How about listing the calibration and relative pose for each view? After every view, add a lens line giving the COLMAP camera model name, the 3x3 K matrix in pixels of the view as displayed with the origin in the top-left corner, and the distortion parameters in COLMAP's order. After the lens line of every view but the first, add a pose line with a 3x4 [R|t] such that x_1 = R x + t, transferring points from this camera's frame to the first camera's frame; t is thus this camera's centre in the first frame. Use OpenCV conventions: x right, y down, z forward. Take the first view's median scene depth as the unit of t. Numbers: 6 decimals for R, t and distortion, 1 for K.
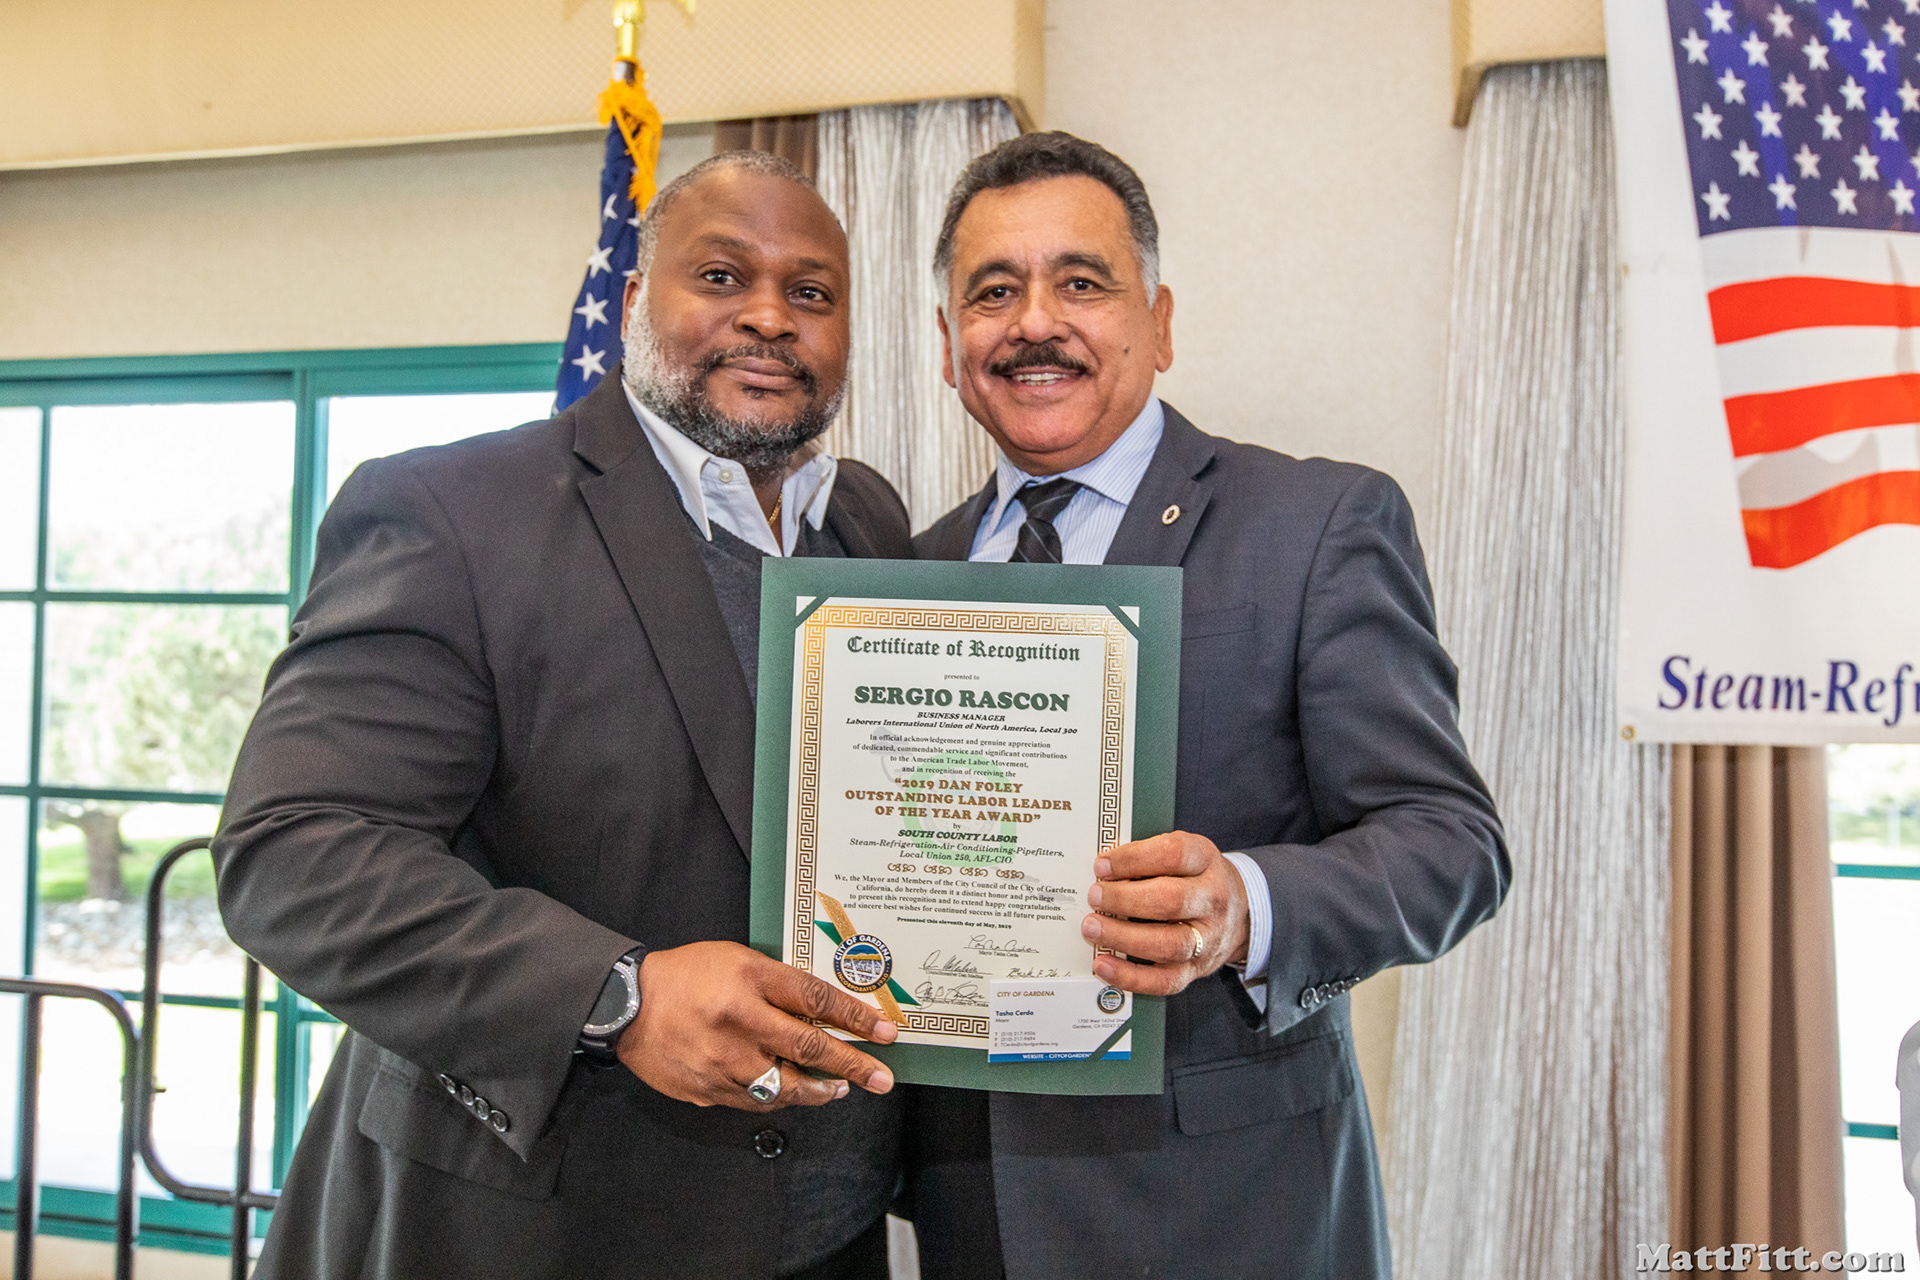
lens RADIAL K [[1543.9, 0, 960.0], [0, 1543.9, 640.0], [0, 0, 1]] dist [-0.006658, 0.007767]
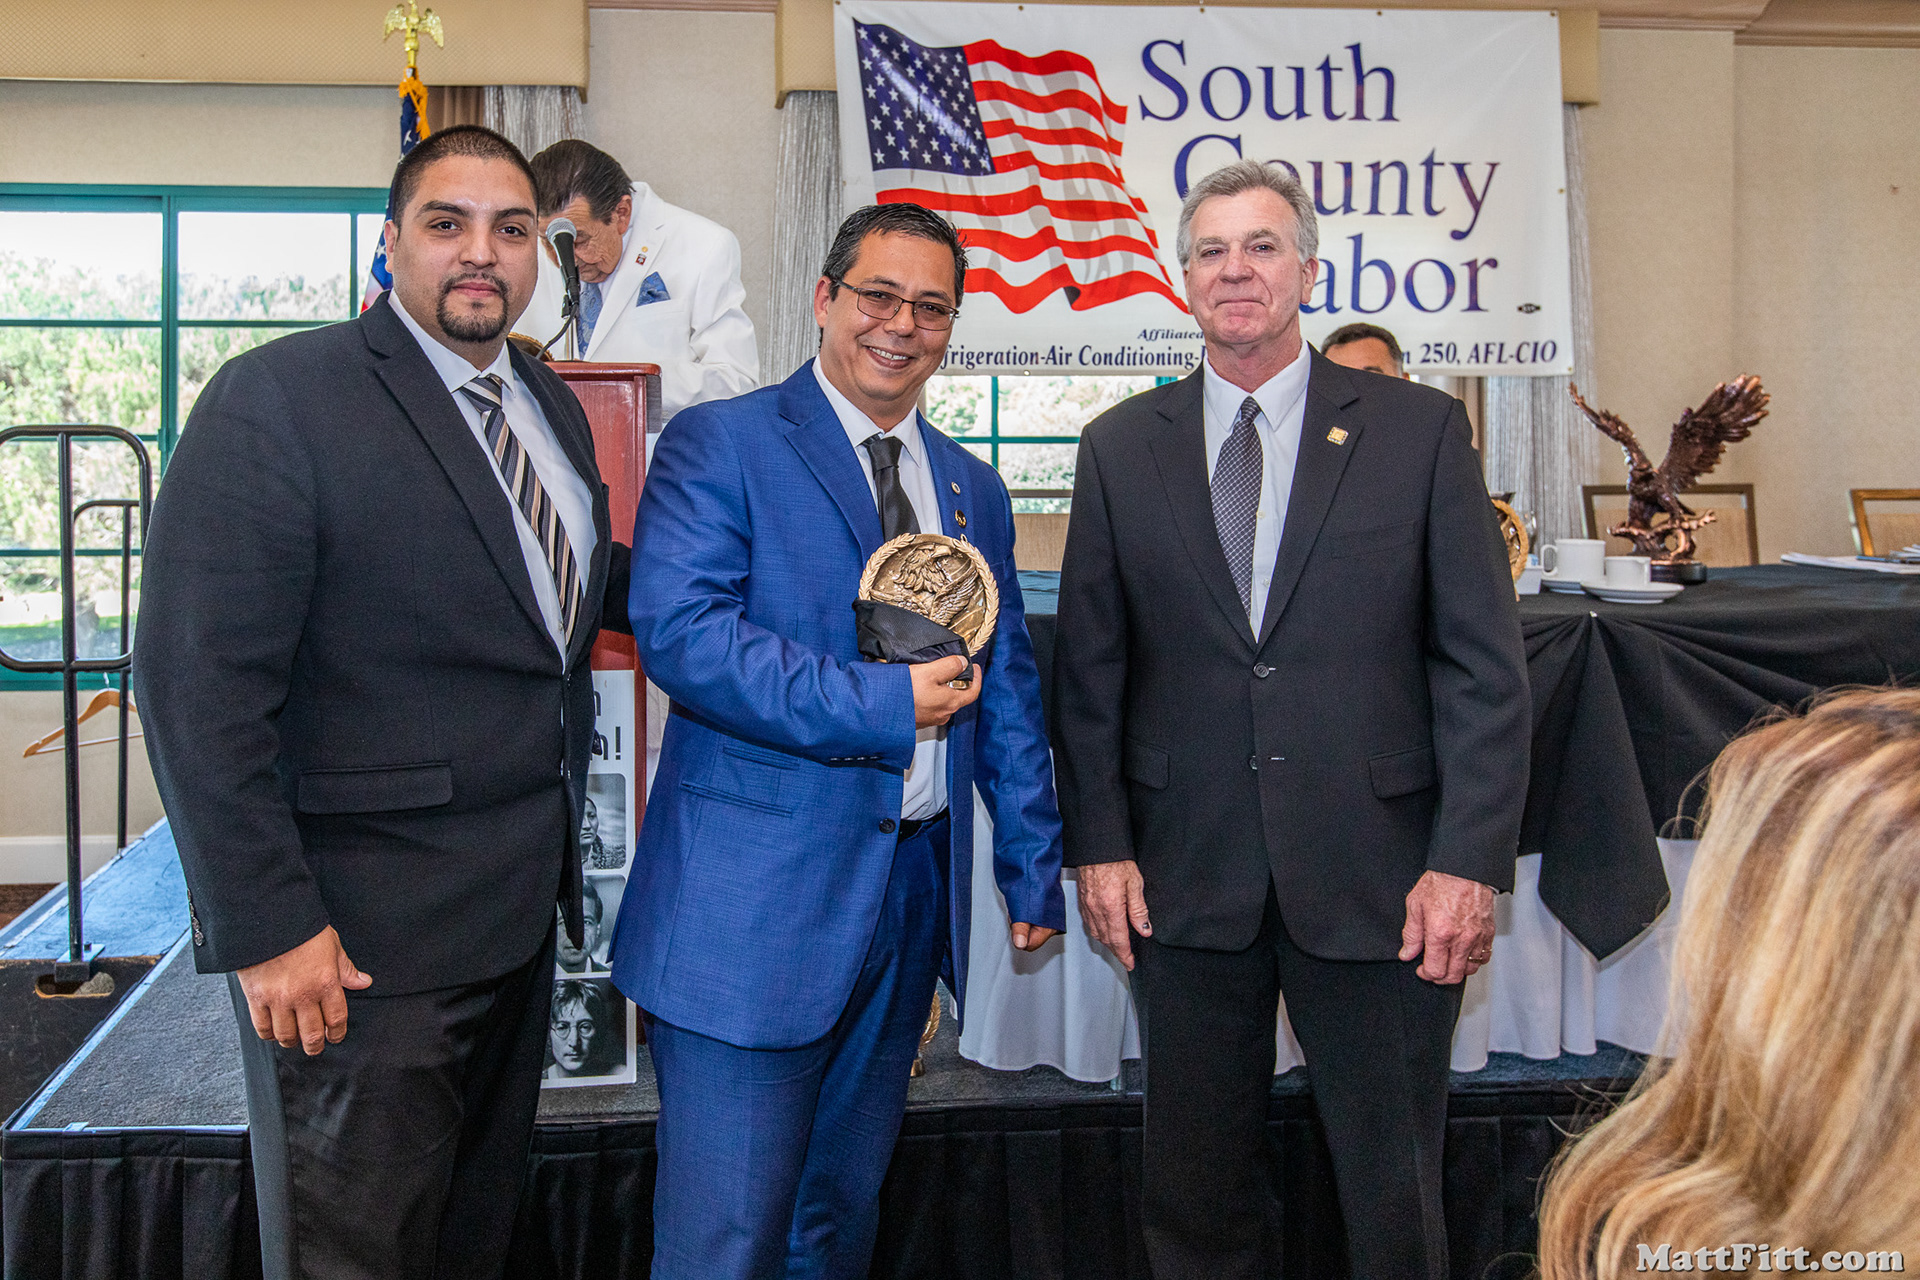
lens RADIAL K [[1433.7, 0, 719.2], [0, 1433.7, 465.5], [0, 0, 1]] dist [0.012632, -0.006897]
pose [[0.958699, -0.016647, 0.283937, -0.387561], [0.011476, 0.999737, 0.019866, 0.150175], [-0.284192, -0.015787, 0.958637, -1.062483]]
